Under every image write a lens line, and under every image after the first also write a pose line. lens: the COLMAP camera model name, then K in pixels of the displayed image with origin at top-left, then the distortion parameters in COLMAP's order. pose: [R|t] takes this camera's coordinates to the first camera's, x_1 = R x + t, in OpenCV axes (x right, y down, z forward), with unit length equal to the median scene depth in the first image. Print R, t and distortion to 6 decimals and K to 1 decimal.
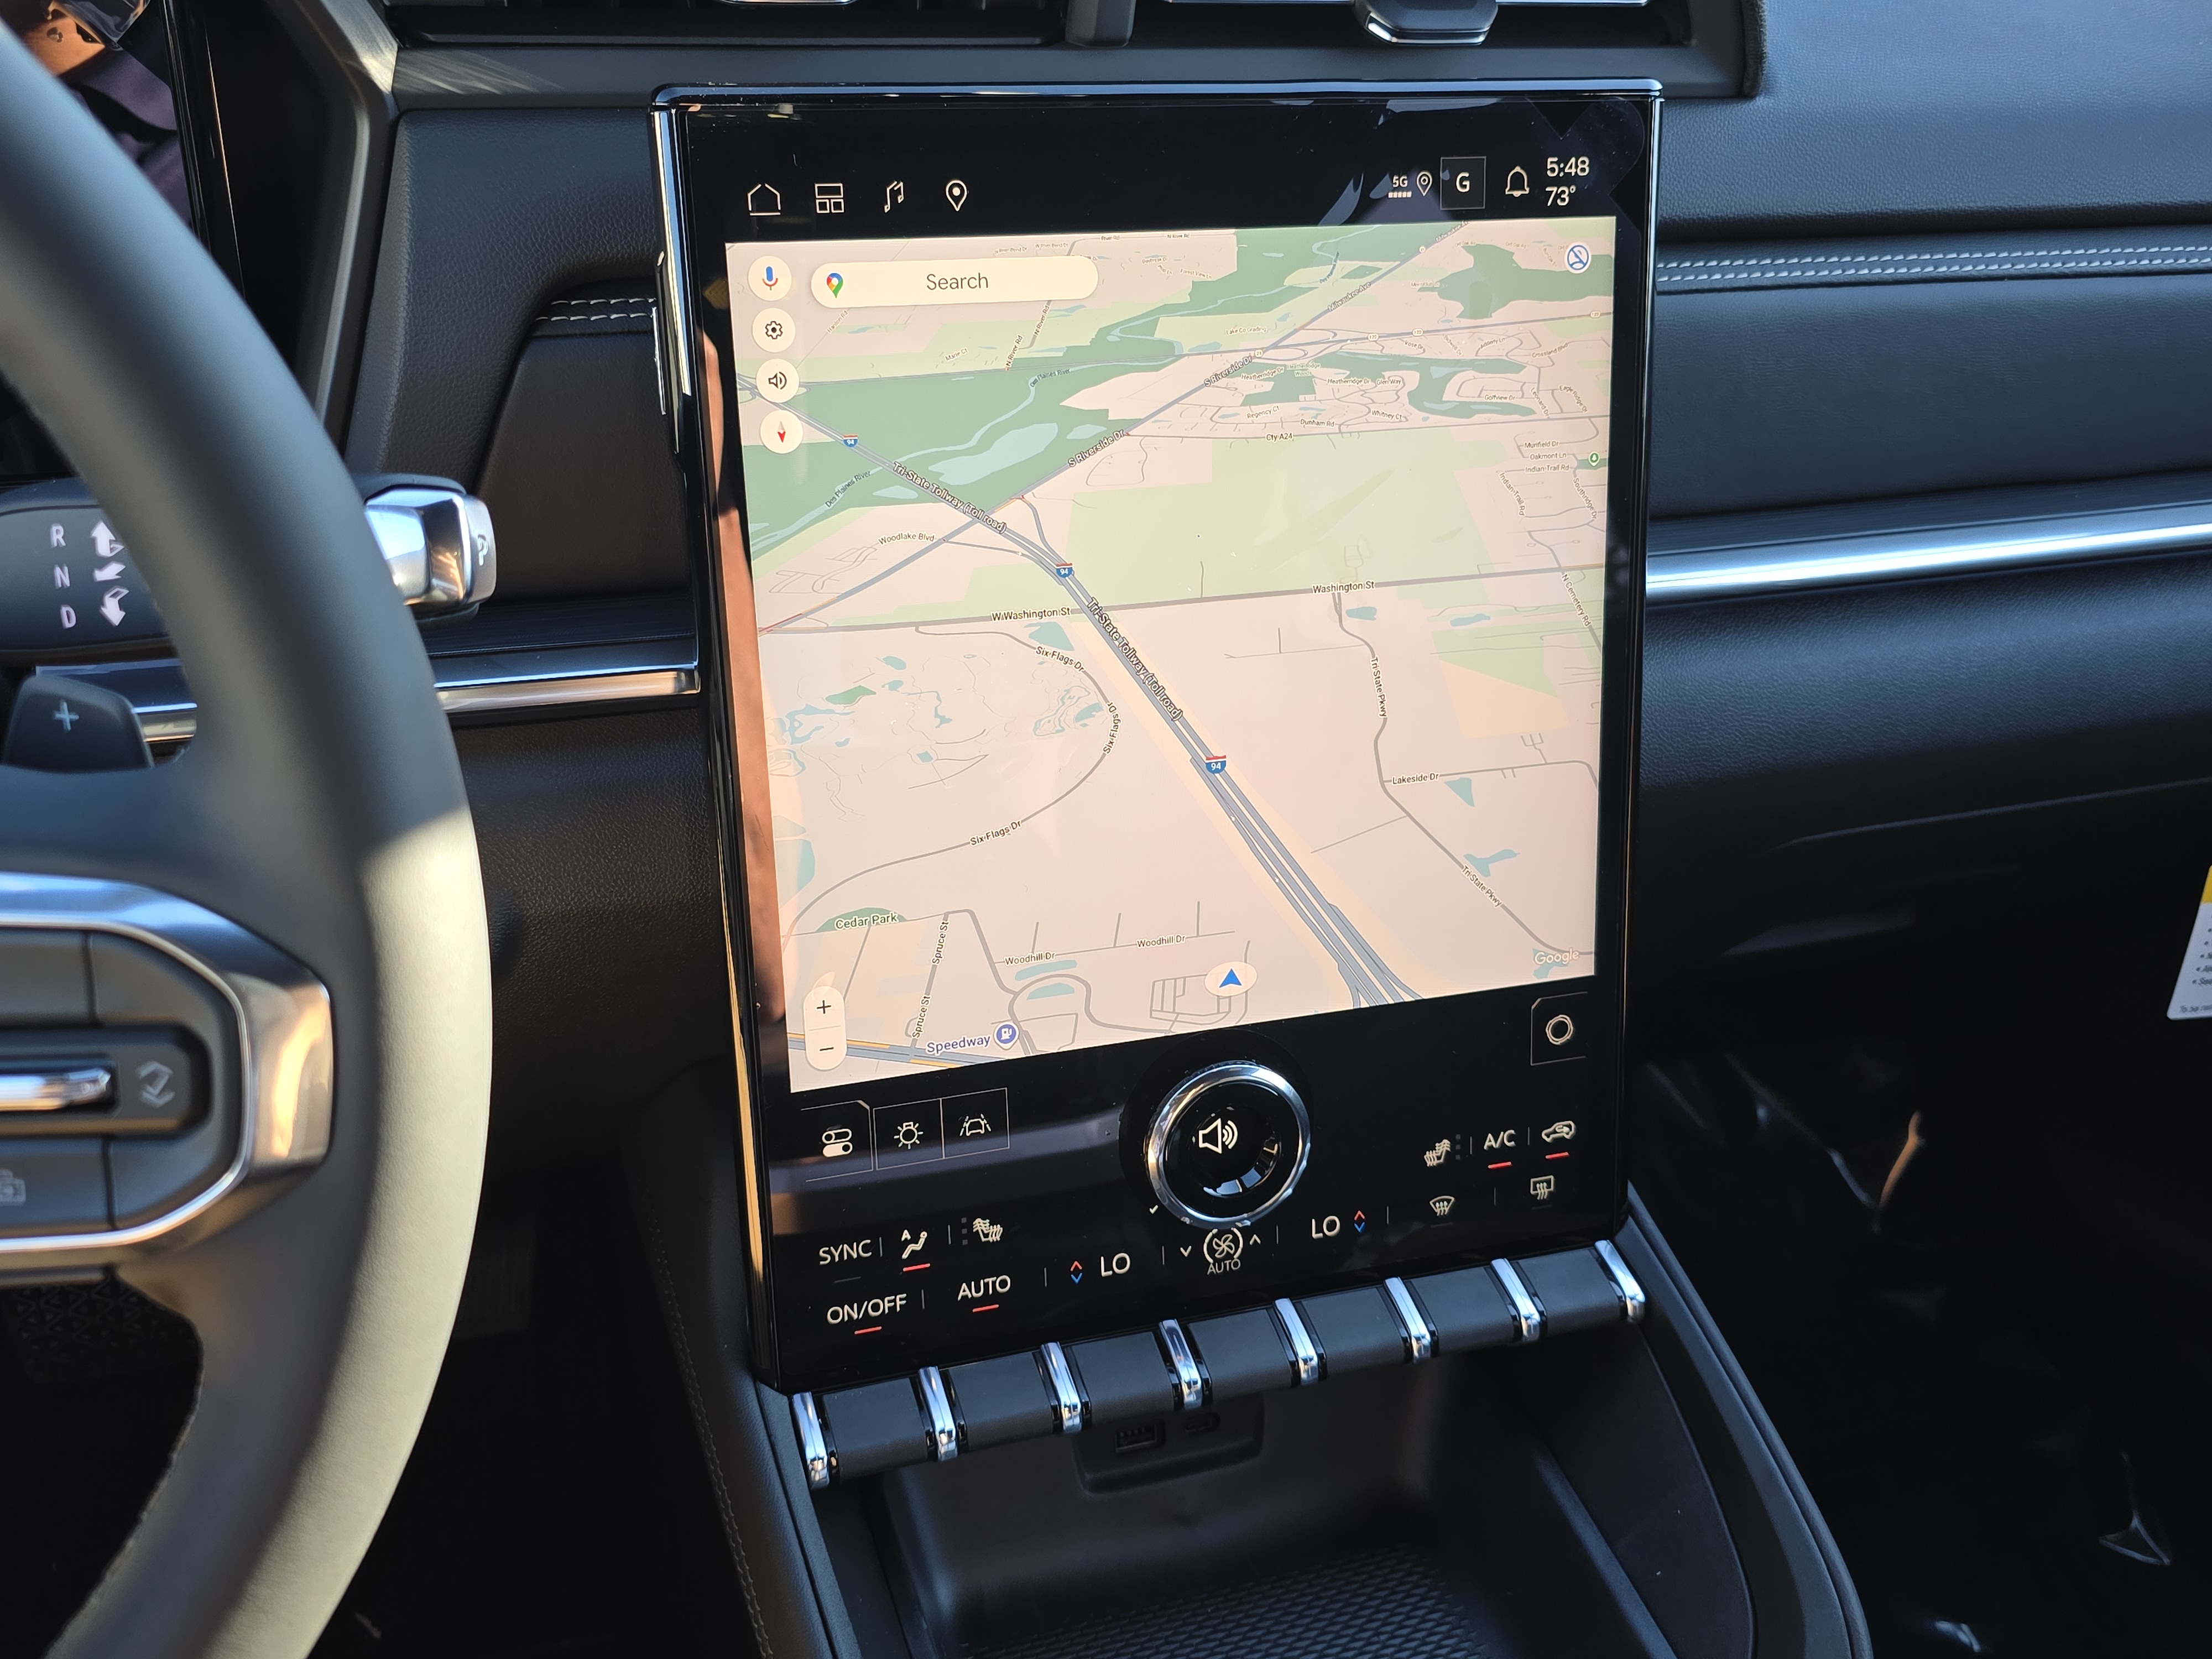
lens RADIAL K [[2117.2, 0, 1109.4], [0, 2117.2, 837.6], [0, 0, 1]] dist [0.043695, 0.000000]
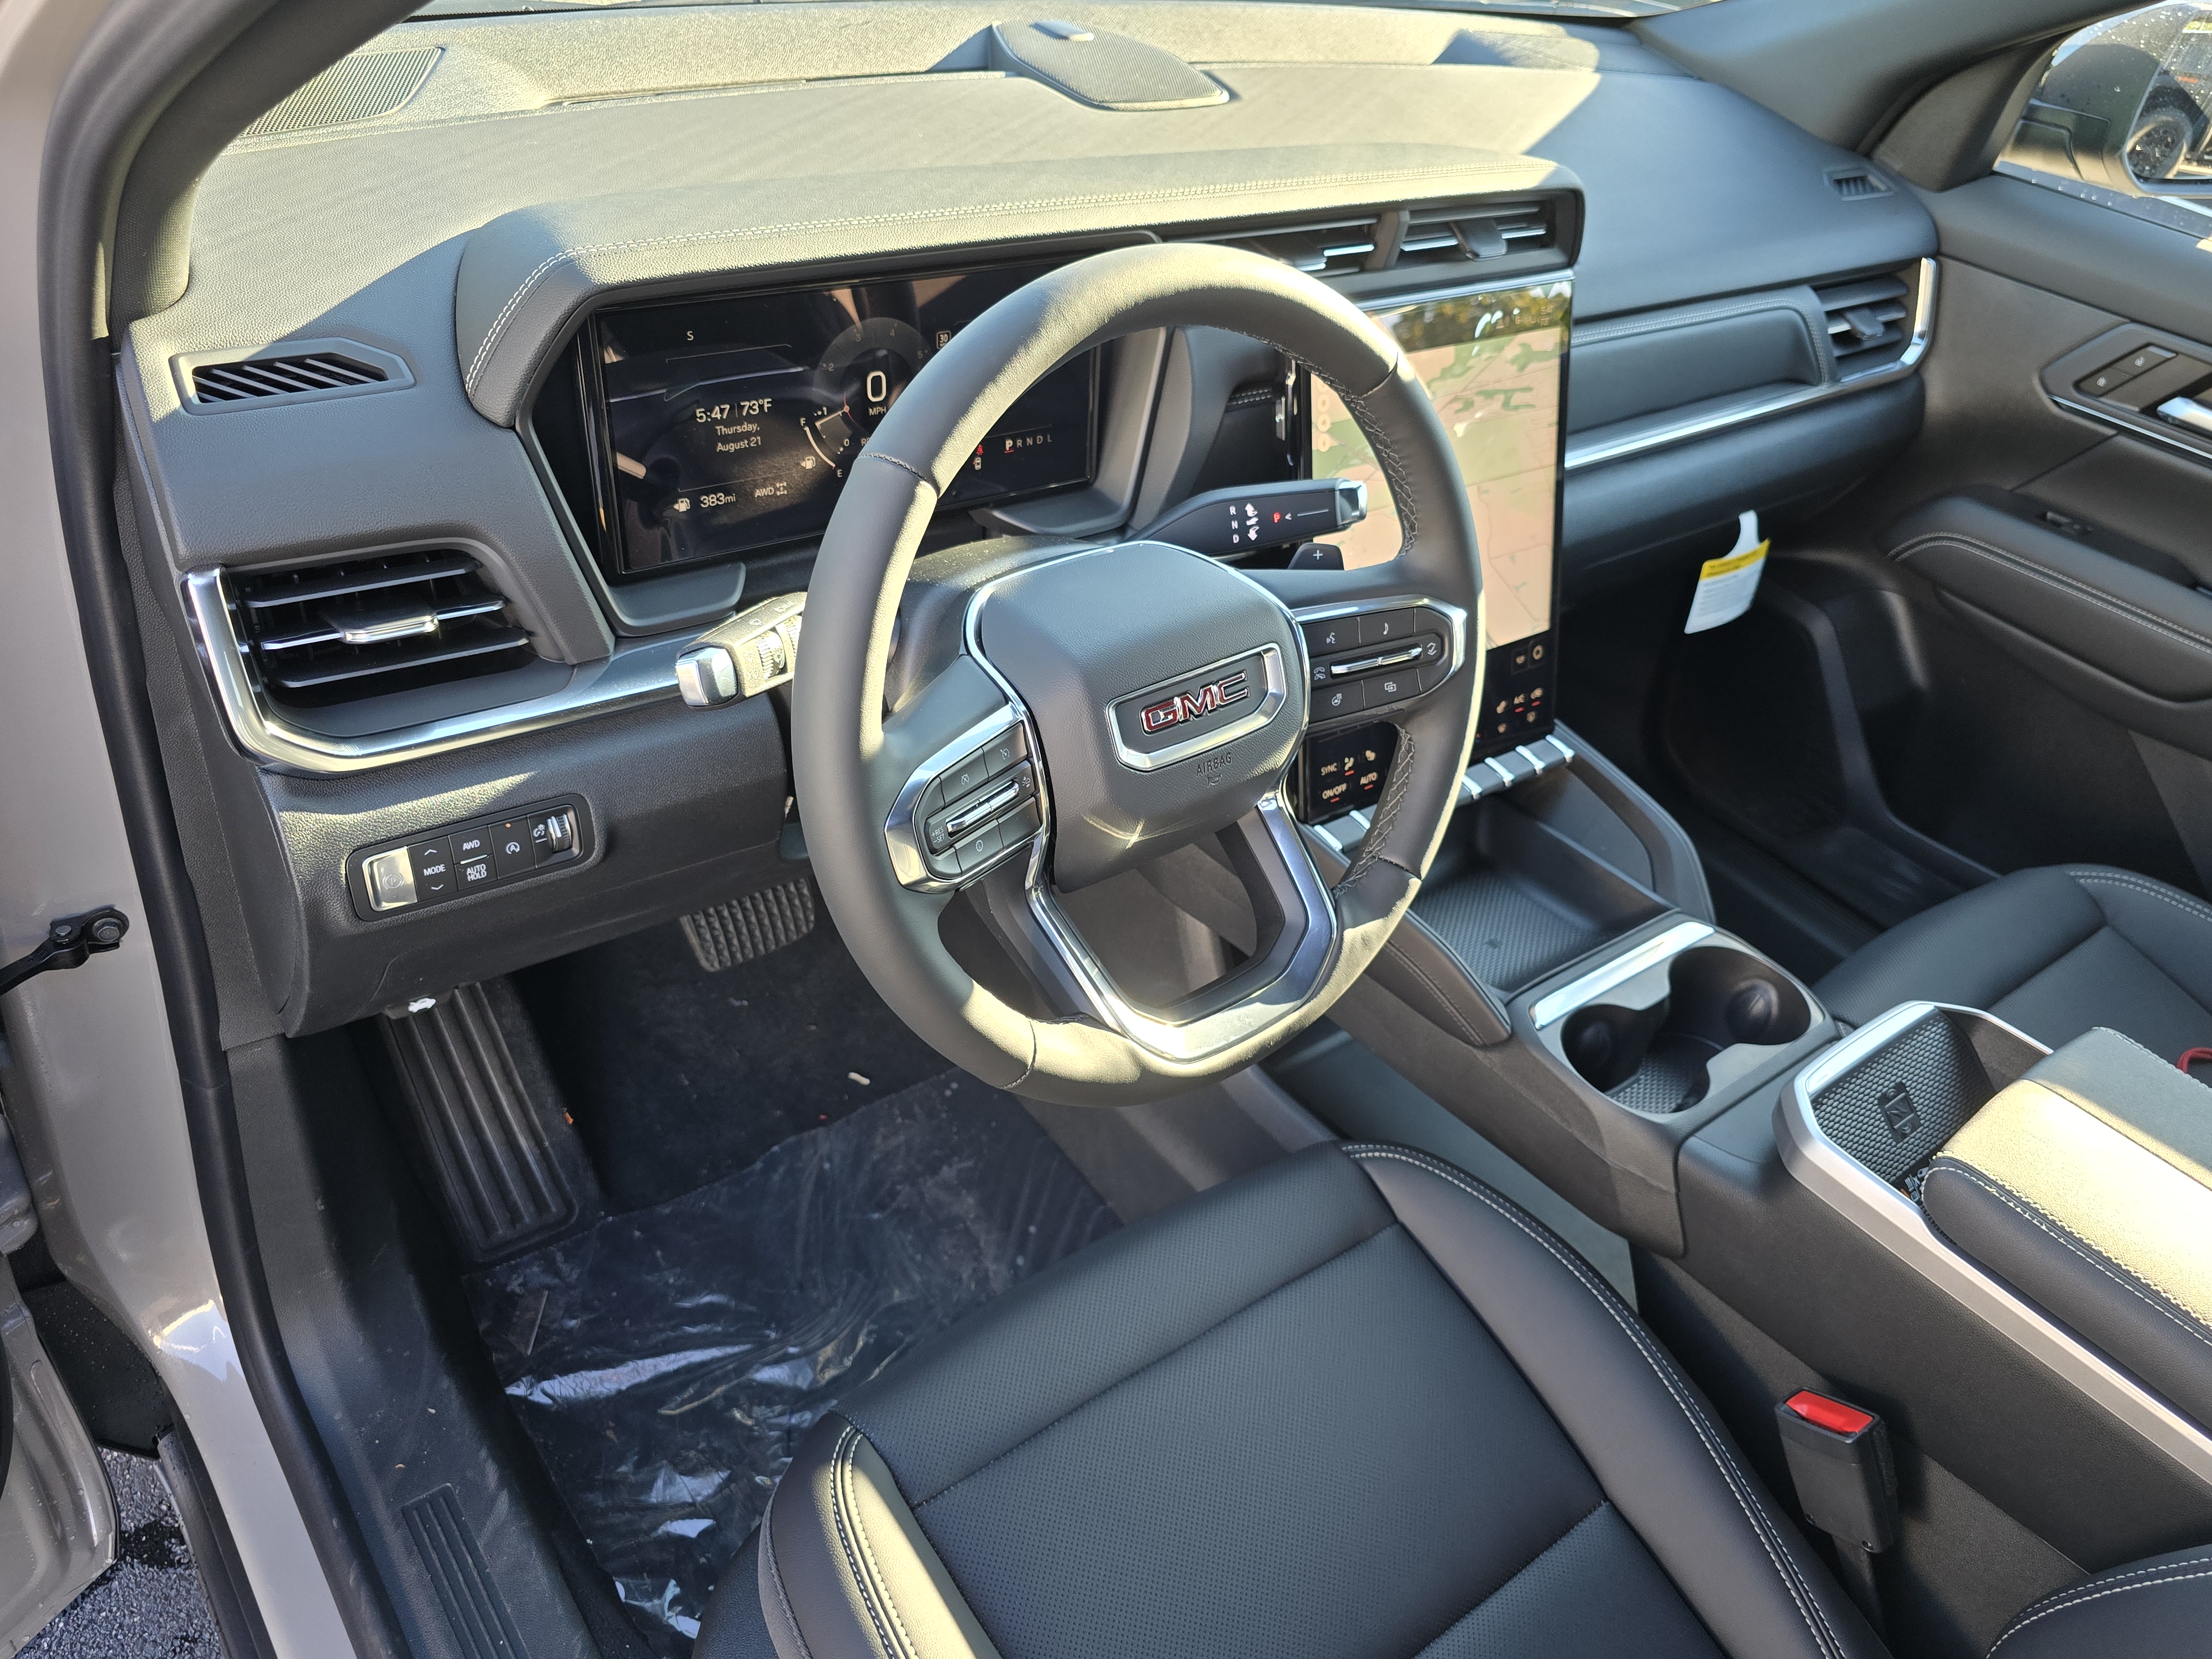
lens RADIAL K [[1588.5, 0, 1103.2], [0, 1588.5, 833.7], [0, 0, 1]] dist [0.017740, -0.029379]
pose [[0.943630, -0.155388, 0.292262, -0.931863], [0.119770, 0.983421, 0.136156, -0.017446], [-0.308574, -0.093476, 0.946596, -0.700079]]
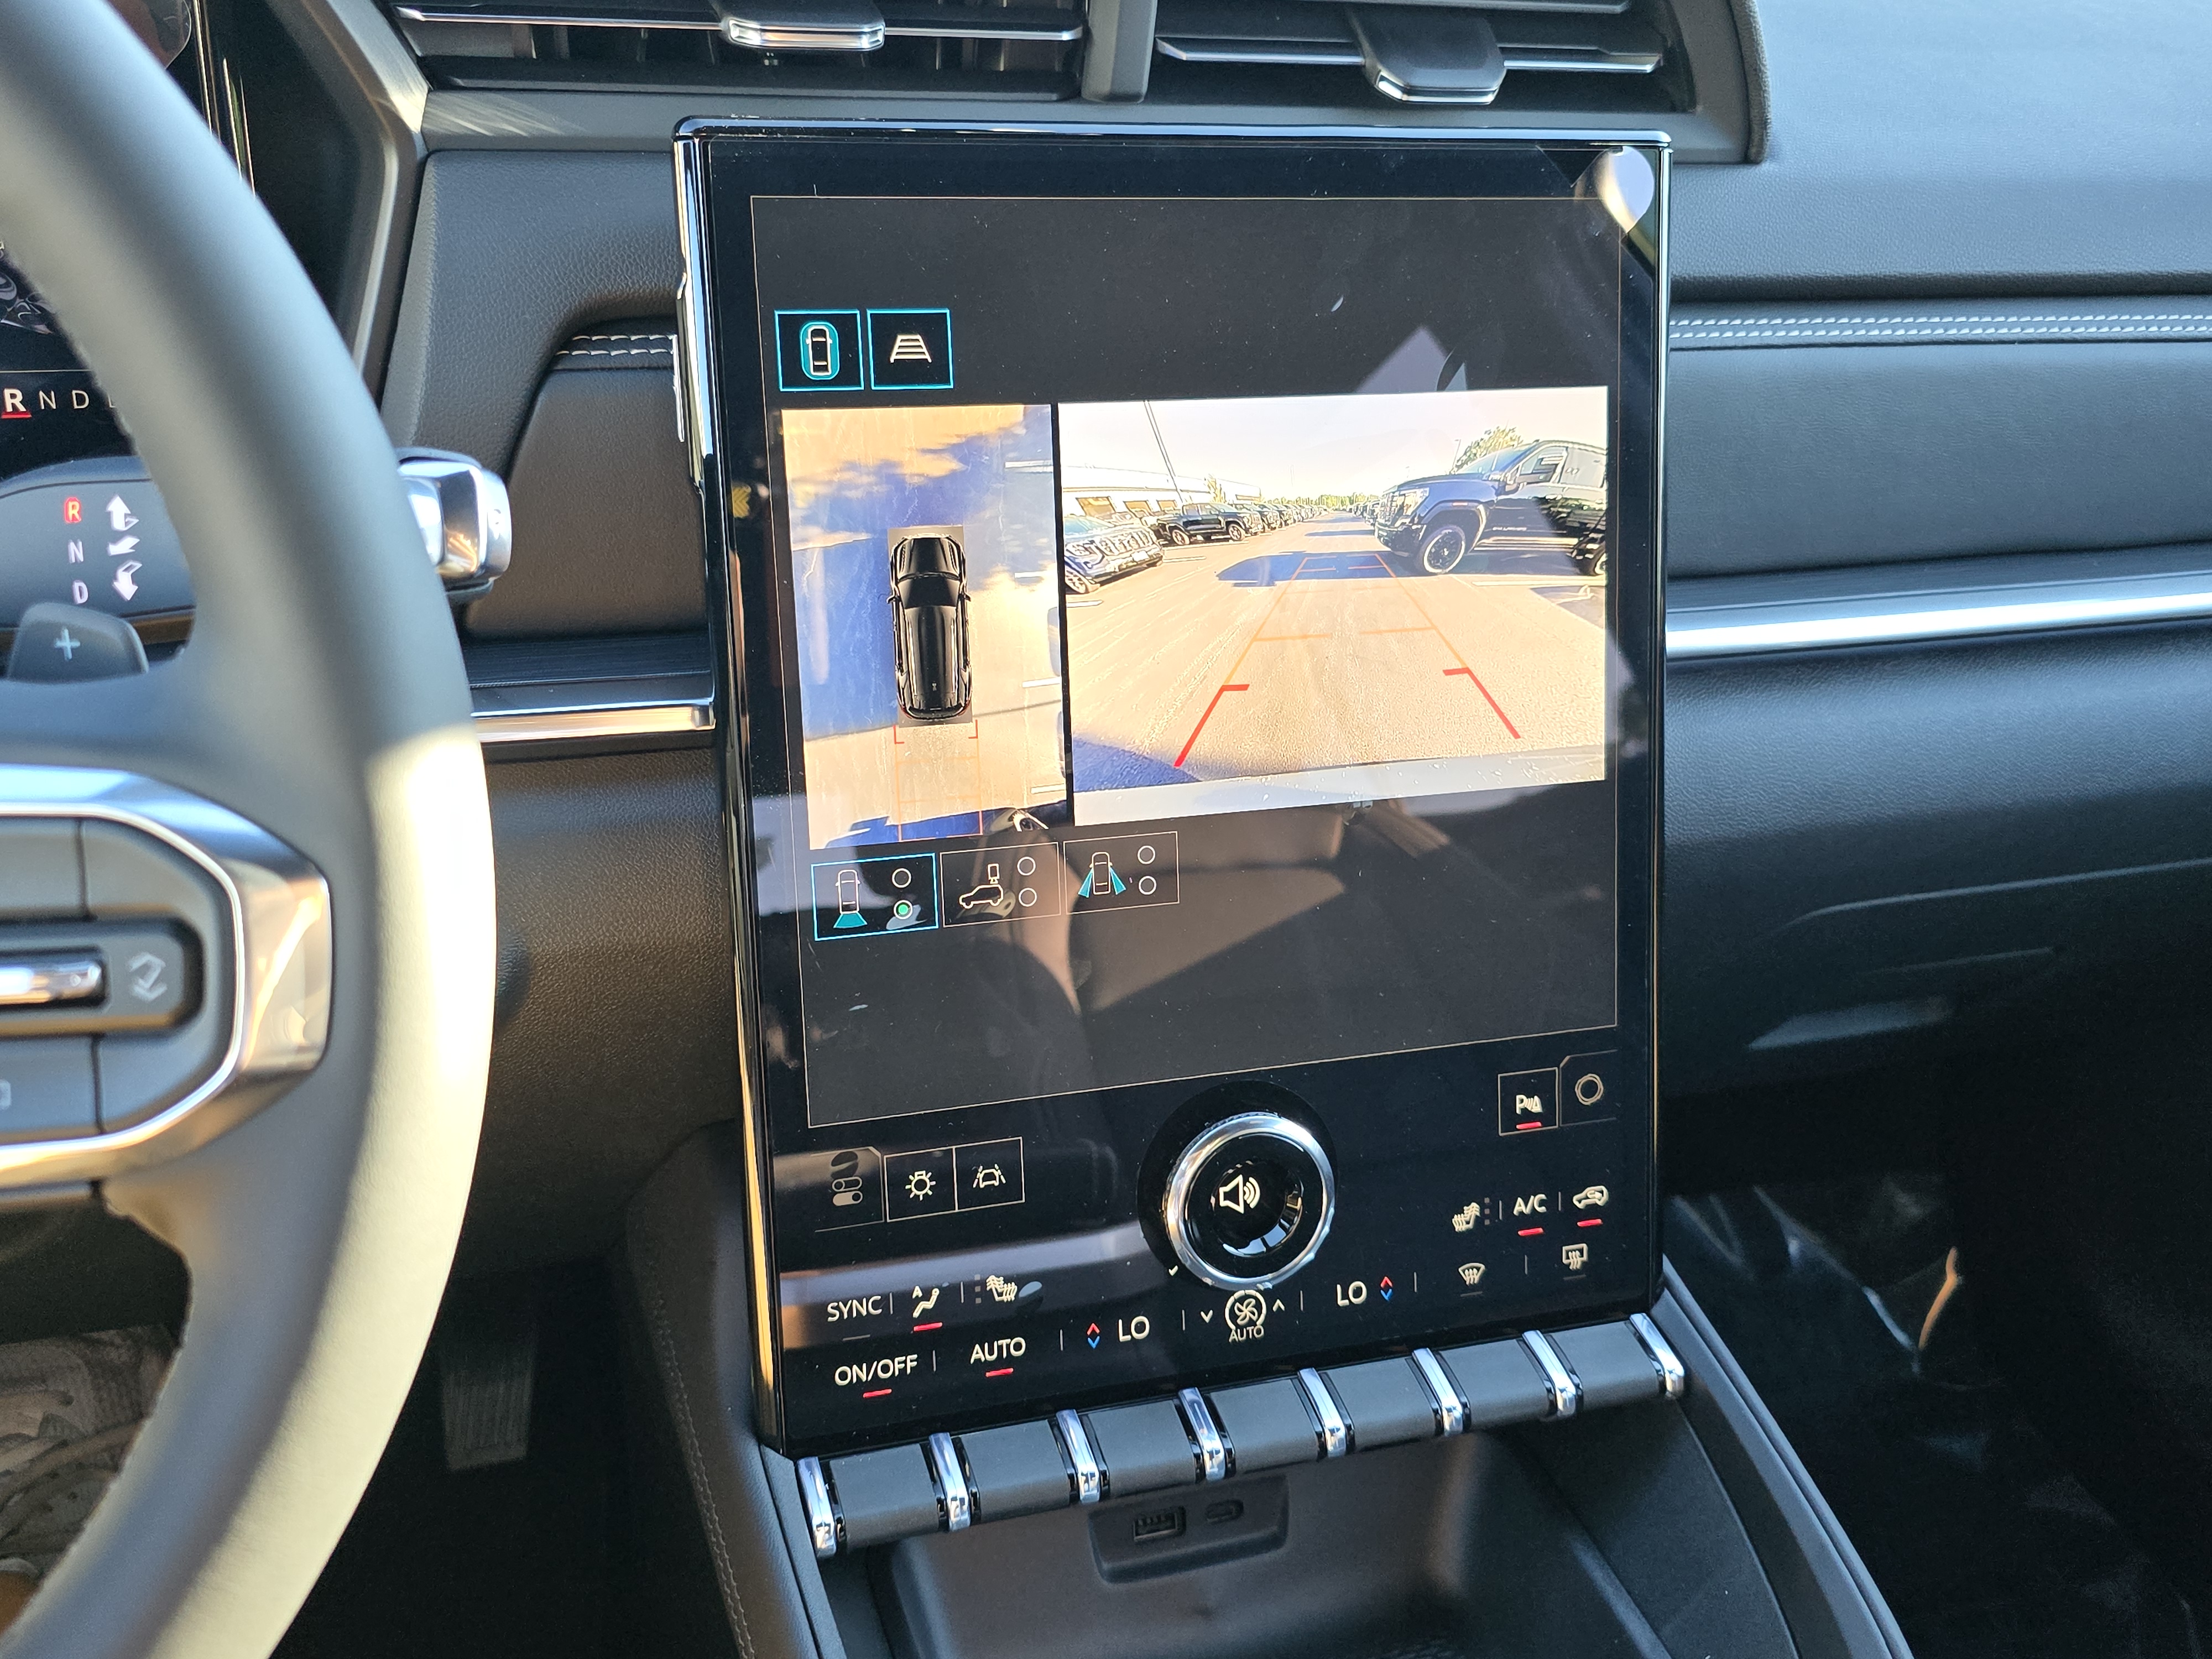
lens RADIAL K [[2117.2, 0, 1101.4], [0, 2117.2, 841.1], [0, 0, 1]] dist [0.043695, 0.000000]
pose [[0.999959, -0.002355, -0.008709, -0.003175], [0.001539, 0.995701, -0.092616, 0.072483], [0.008890, 0.092599, 0.995664, 0.018631]]
